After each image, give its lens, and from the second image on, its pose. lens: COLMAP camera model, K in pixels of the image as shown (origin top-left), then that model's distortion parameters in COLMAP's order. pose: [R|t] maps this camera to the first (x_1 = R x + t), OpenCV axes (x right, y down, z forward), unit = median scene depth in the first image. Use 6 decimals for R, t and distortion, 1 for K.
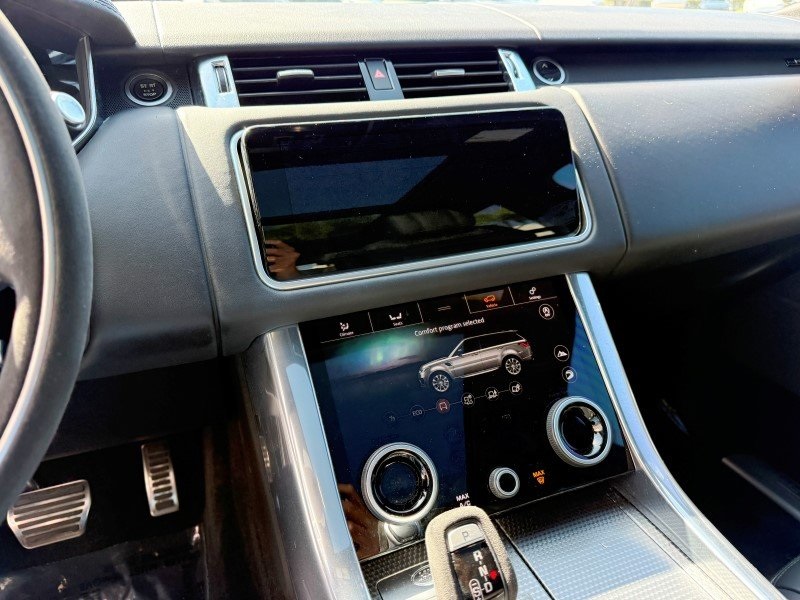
lens RADIAL K [[573.8, 0, 387.7], [0, 573.8, 306.3], [0, 0, 1]] dist [0.031136, -0.005504]
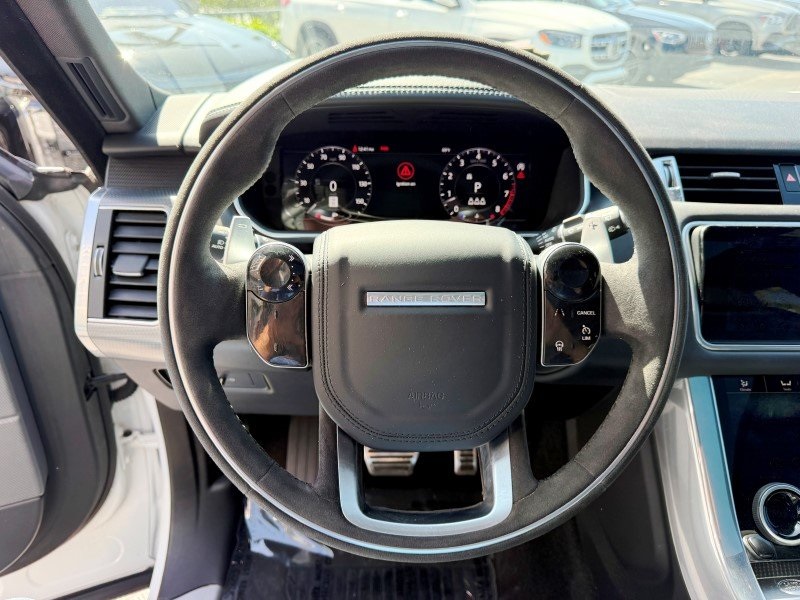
lens RADIAL K [[575.1, 0, 400.0], [0, 575.1, 307.0], [0, 0, 1]] dist [0.021450, -0.071876]
pose [[0.944491, 0.179633, -0.275081, -0.459300], [-0.172308, 0.983734, 0.050776, -0.062333], [0.279728, -0.000559, 0.960079, -0.422567]]
